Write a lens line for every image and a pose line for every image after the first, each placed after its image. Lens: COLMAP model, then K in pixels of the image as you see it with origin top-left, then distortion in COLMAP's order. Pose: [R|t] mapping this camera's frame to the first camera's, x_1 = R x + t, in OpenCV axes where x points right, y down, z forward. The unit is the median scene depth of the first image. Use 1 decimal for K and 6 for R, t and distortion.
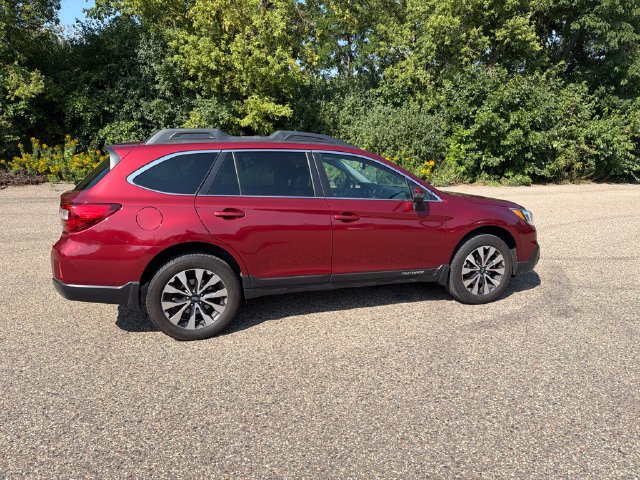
lens RADIAL K [[446.7, 0, 321.2], [0, 446.7, 242.0], [0, 0, 1]] dist [0.037552, -0.047646]
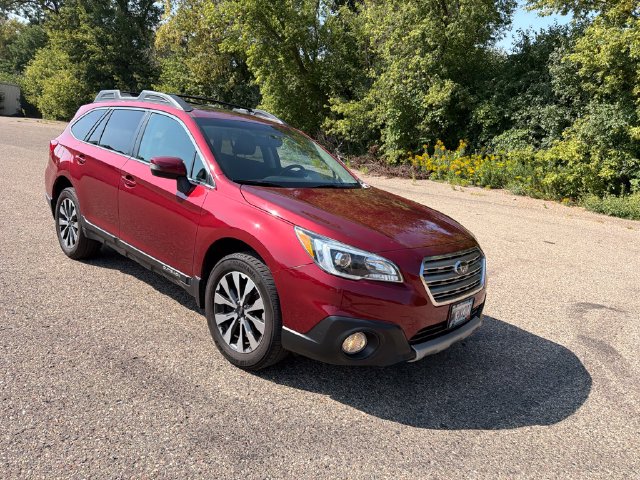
lens RADIAL K [[446.0, 0, 321.0], [0, 446.0, 237.4], [0, 0, 1]] dist [0.039995, -0.052317]
pose [[0.485029, 0.230971, -0.843445, 0.235985], [-0.273213, 0.956234, 0.104745, -0.033443], [0.830723, 0.179636, 0.526905, 0.194865]]
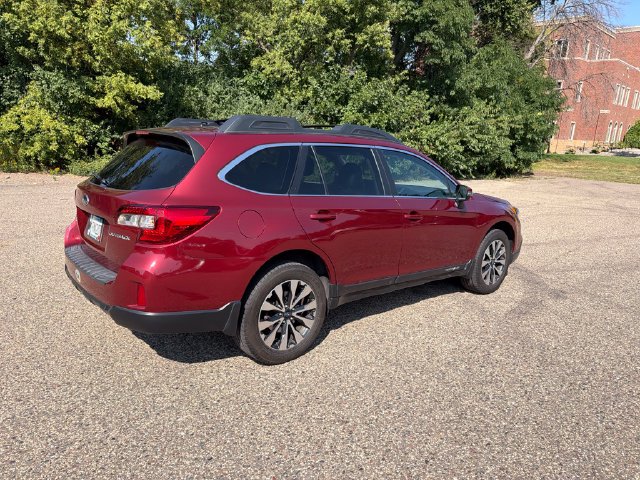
lens RADIAL K [[445.3, 0, 320.5], [0, 445.3, 243.0], [0, 0, 1]] dist [0.057124, -0.081701]
pose [[0.927132, -0.039872, 0.372608, -0.112837], [0.032285, 0.999125, 0.026581, -0.006802], [-0.373341, -0.012614, 0.927608, 0.037235]]
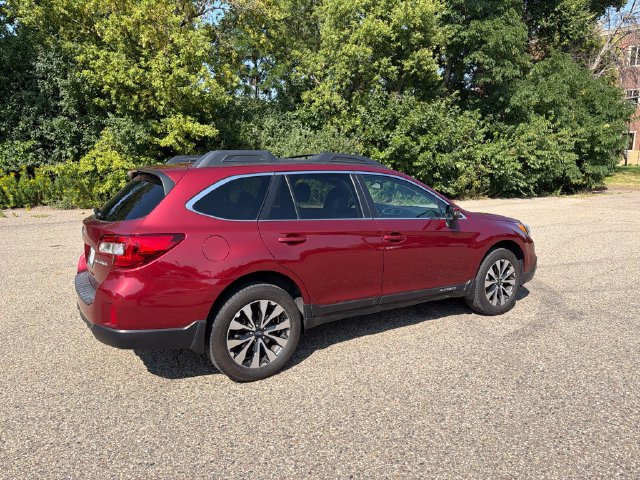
lens RADIAL K [[444.0, 0, 320.8], [0, 444.0, 237.7], [0, 0, 1]] dist [0.065183, -0.091295]
pose [[0.972285, -0.041254, 0.230131, -0.075453], [0.053456, 0.997462, -0.047036, -0.003946], [-0.227607, 0.058034, 0.972022, 0.015423]]
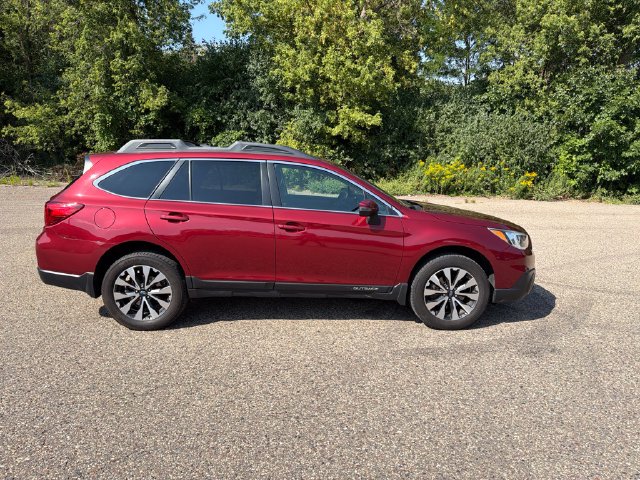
lens RADIAL K [[444.0, 0, 320.8], [0, 444.0, 237.7], [0, 0, 1]] dist [0.065183, -0.091295]
pose [[0.960100, 0.064359, -0.272151, 0.089854], [-0.071005, 0.997369, -0.014634, -0.004812], [0.270493, 0.033374, 0.962143, 0.011376]]
